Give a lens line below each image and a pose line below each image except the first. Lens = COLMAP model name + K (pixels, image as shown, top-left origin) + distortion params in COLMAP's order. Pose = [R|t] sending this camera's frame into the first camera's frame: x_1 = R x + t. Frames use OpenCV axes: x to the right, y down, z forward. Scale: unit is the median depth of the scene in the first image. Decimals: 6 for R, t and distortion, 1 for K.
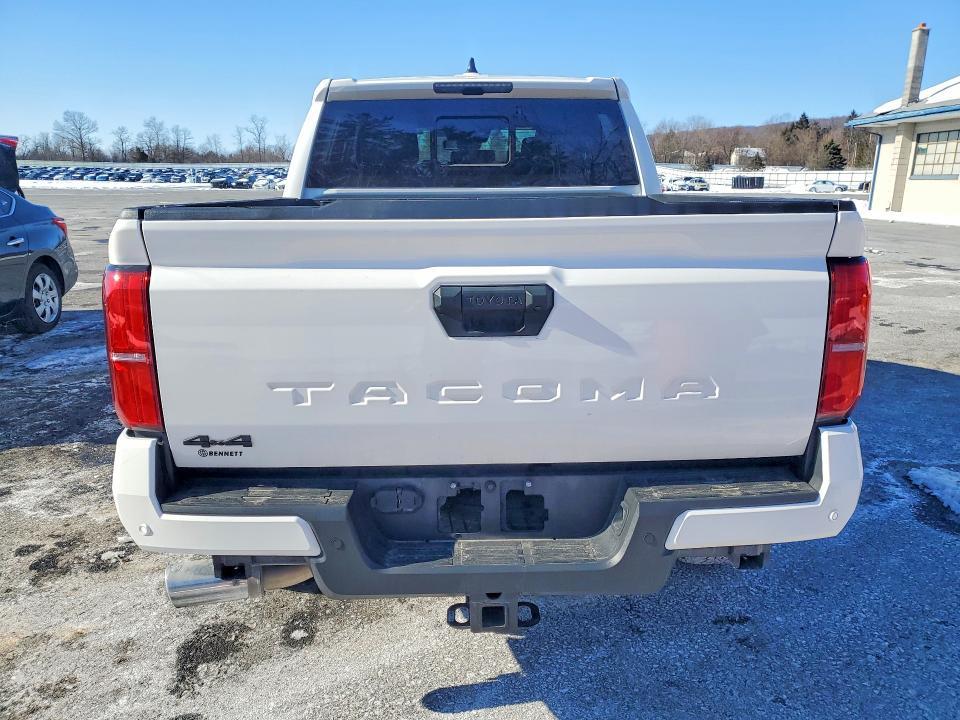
lens RADIAL K [[762.8, 0, 480.0], [0, 762.8, 360.0], [0, 0, 1]] dist [0.019535, 0.002286]
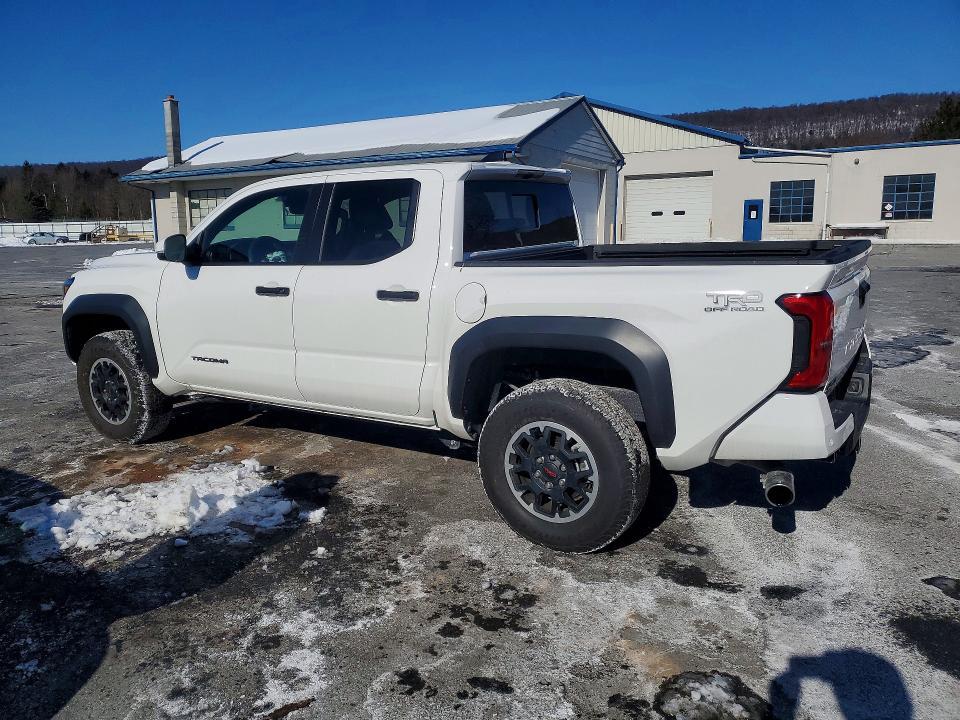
lens RADIAL K [[762.8, 0, 480.0], [0, 762.8, 360.0], [0, 0, 1]] dist [0.019535, 0.002286]
pose [[0.537800, -0.164590, 0.826850, -0.181238], [0.215650, 0.974987, 0.053814, -0.018183], [-0.815025, 0.149369, 0.559842, 0.051922]]
